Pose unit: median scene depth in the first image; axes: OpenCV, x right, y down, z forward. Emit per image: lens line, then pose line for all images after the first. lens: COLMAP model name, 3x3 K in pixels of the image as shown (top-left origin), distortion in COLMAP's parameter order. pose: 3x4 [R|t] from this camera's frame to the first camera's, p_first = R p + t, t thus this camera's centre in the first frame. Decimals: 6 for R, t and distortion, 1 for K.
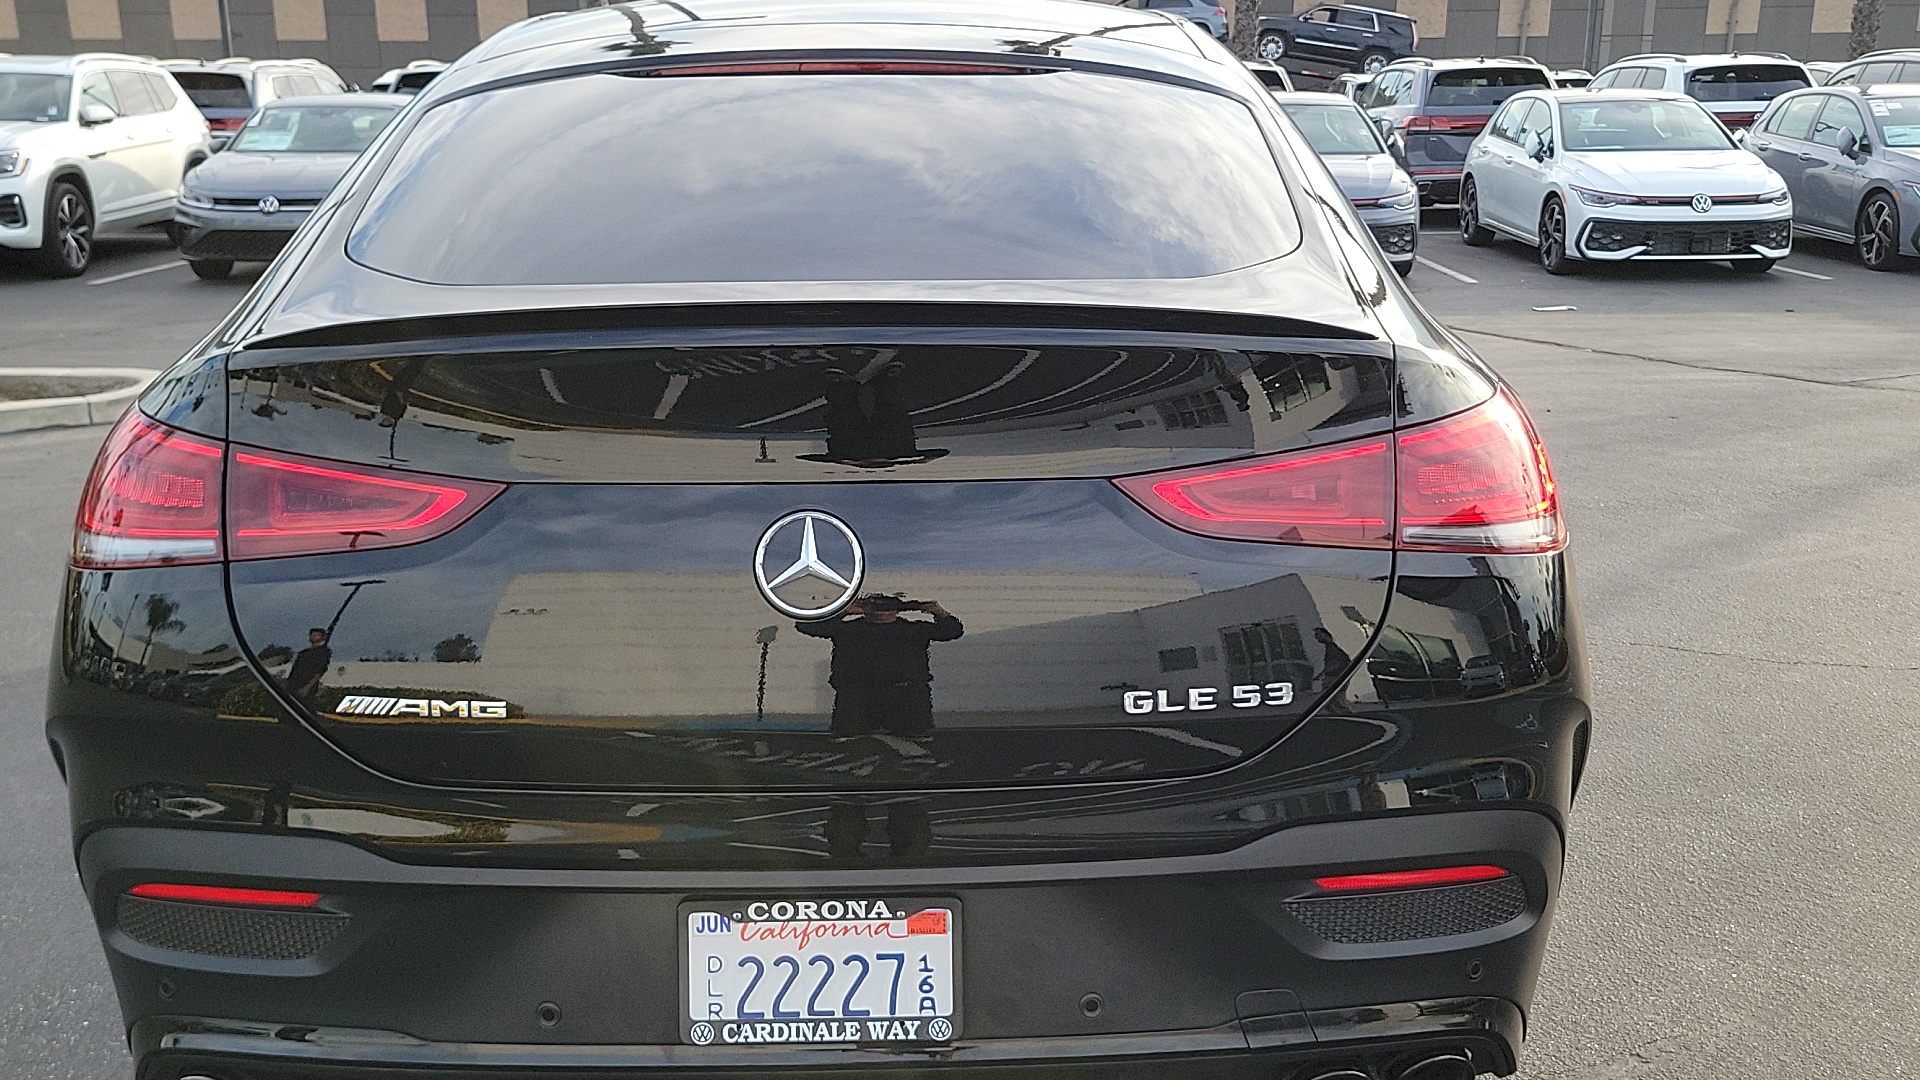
lens RADIAL K [[1931.8, 0, 954.8], [0, 1931.8, 576.9], [0, 0, 1]] dist [0.029399, 0.000000]
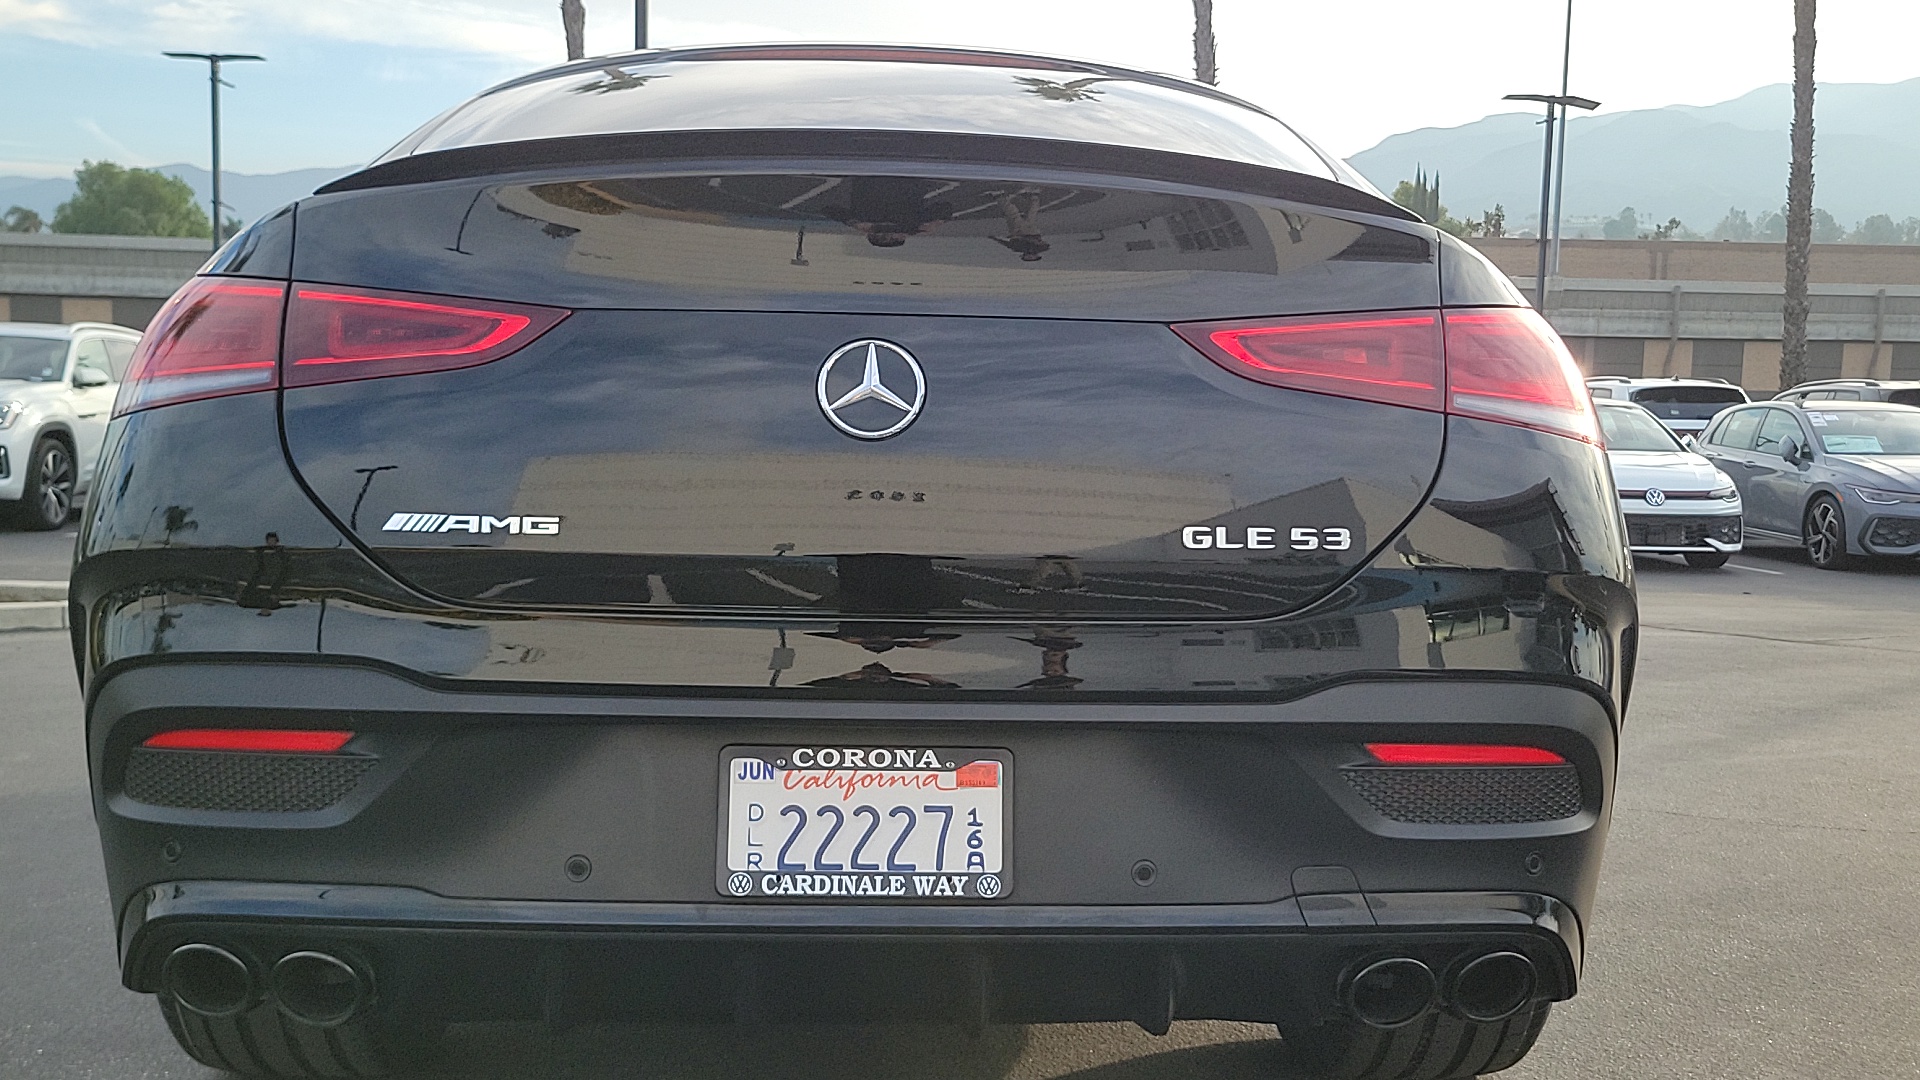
lens RADIAL K [[1931.8, 0, 973.7], [0, 1931.8, 547.9], [0, 0, 1]] dist [0.029399, 0.000000]
pose [[0.999295, 0.024727, 0.028246, -0.046001], [-0.018989, 0.982010, -0.187870, 0.248125], [-0.032384, 0.187201, 0.981788, 0.027587]]
